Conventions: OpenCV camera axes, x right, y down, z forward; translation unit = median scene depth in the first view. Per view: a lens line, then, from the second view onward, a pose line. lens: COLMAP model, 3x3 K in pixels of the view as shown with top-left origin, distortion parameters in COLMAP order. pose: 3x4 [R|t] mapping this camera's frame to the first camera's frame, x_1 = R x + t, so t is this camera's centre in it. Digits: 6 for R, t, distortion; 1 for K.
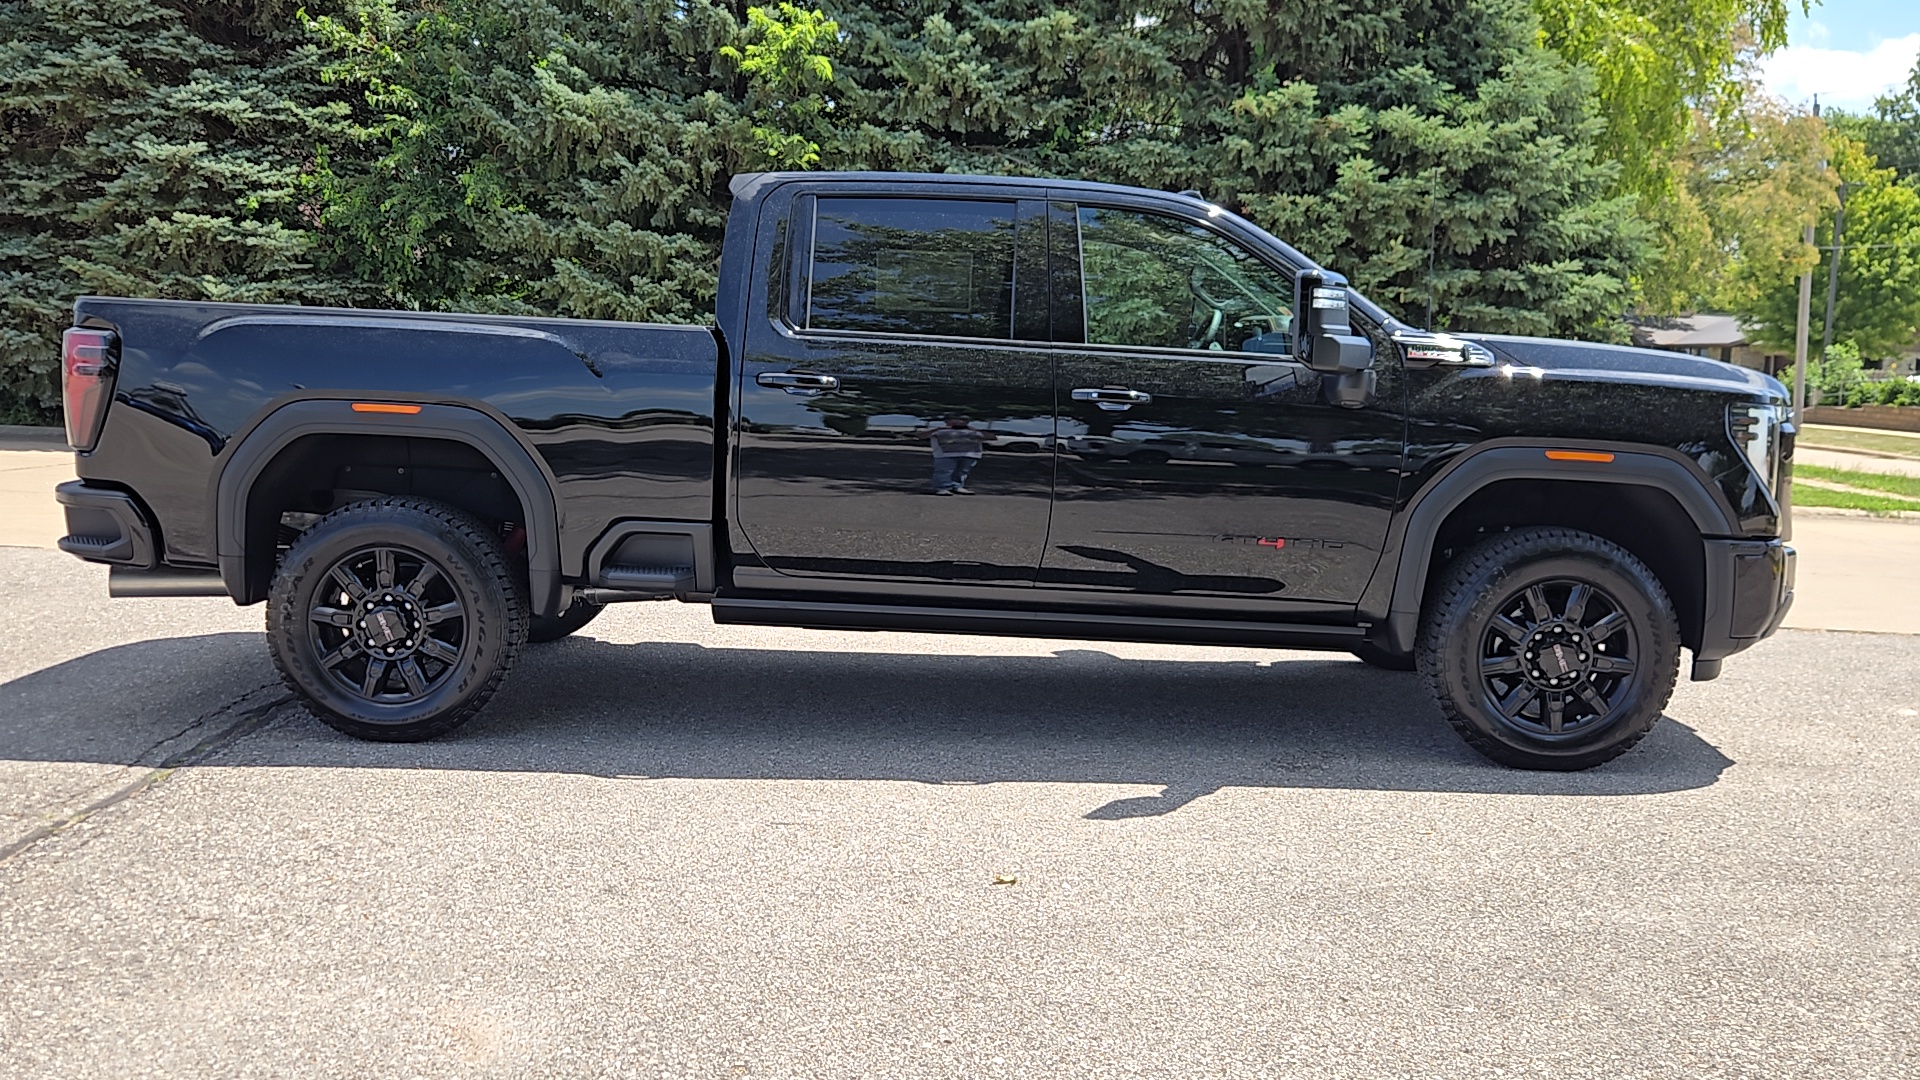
lens RADIAL K [[1610.6, 0, 964.2], [0, 1610.6, 536.6], [0, 0, 1]] dist [0.009260, -0.003728]
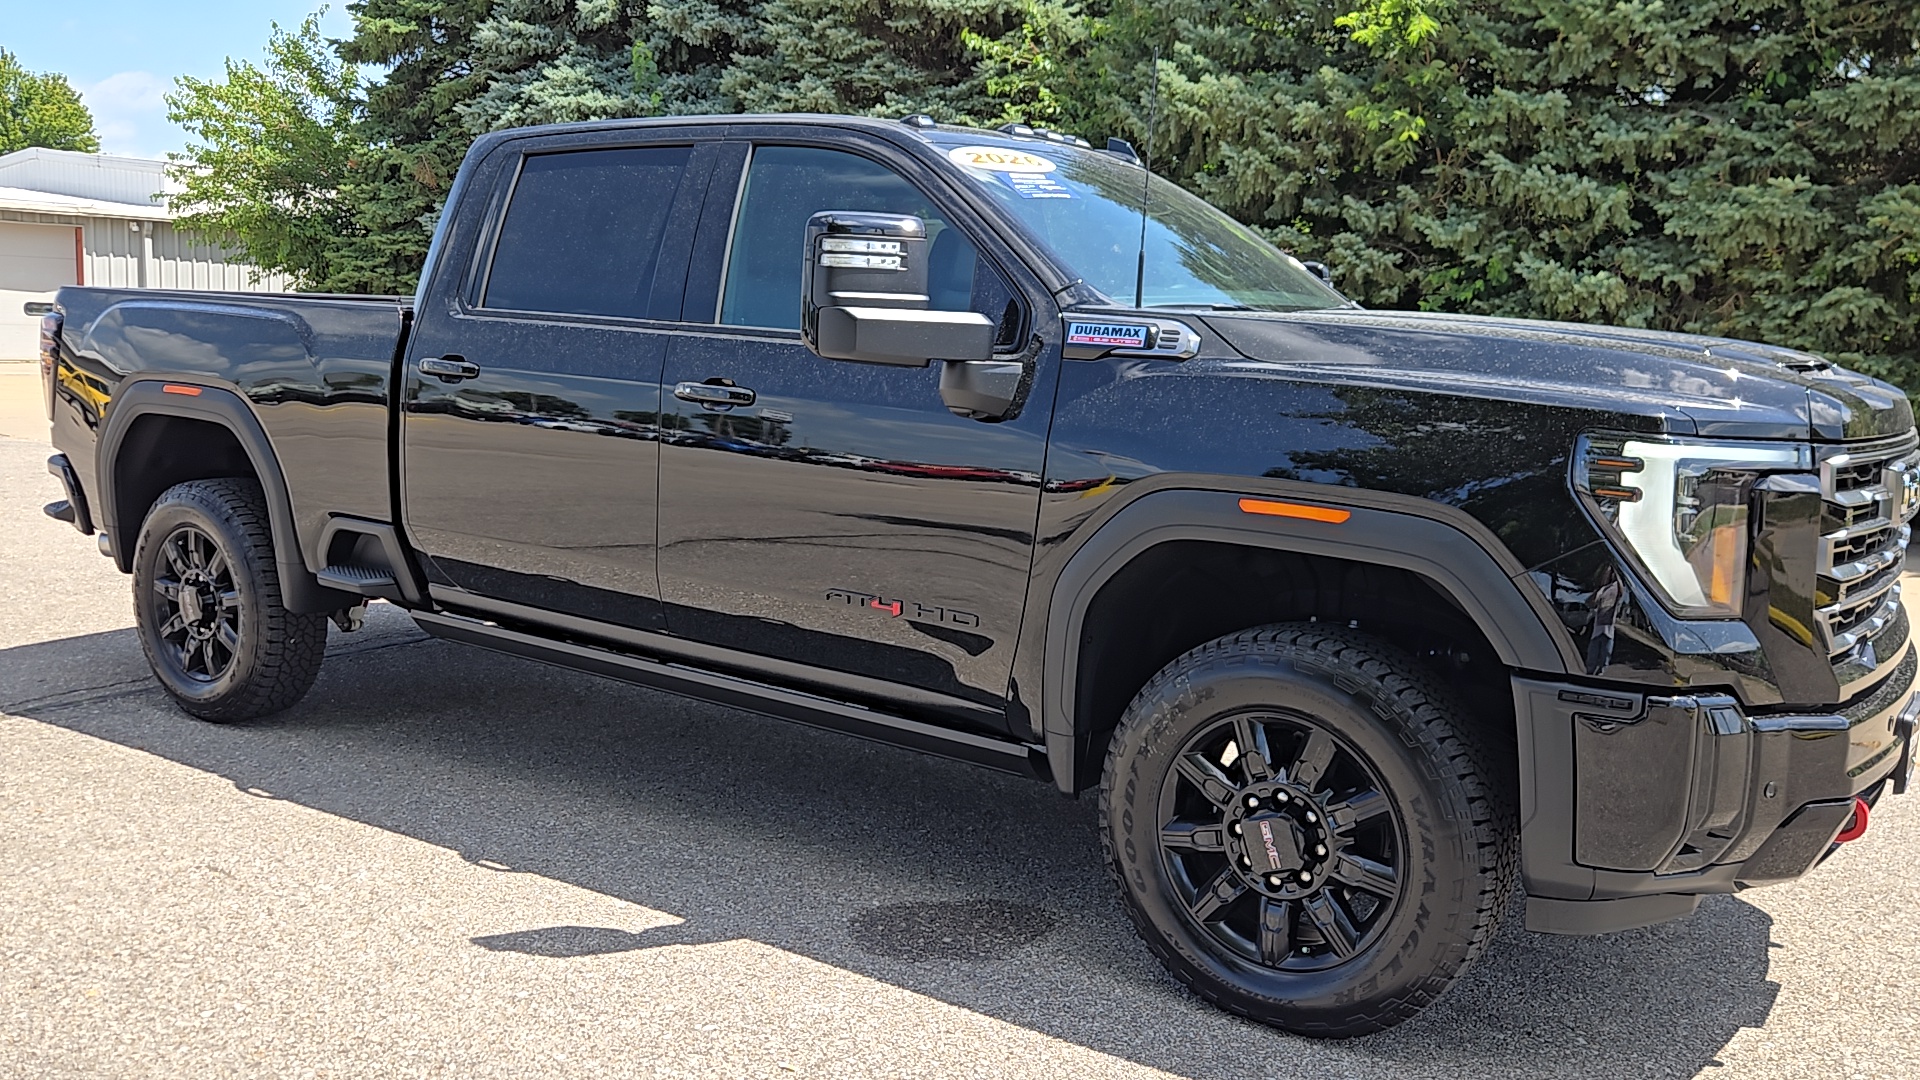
lens RADIAL K [[1610.6, 0, 964.7], [0, 1610.6, 531.5], [0, 0, 1]] dist [0.009260, -0.003728]
pose [[0.812120, 0.071689, -0.579070, 0.218959], [-0.077720, 0.996871, 0.014413, -0.014243], [0.578291, 0.033301, 0.815150, 0.154957]]
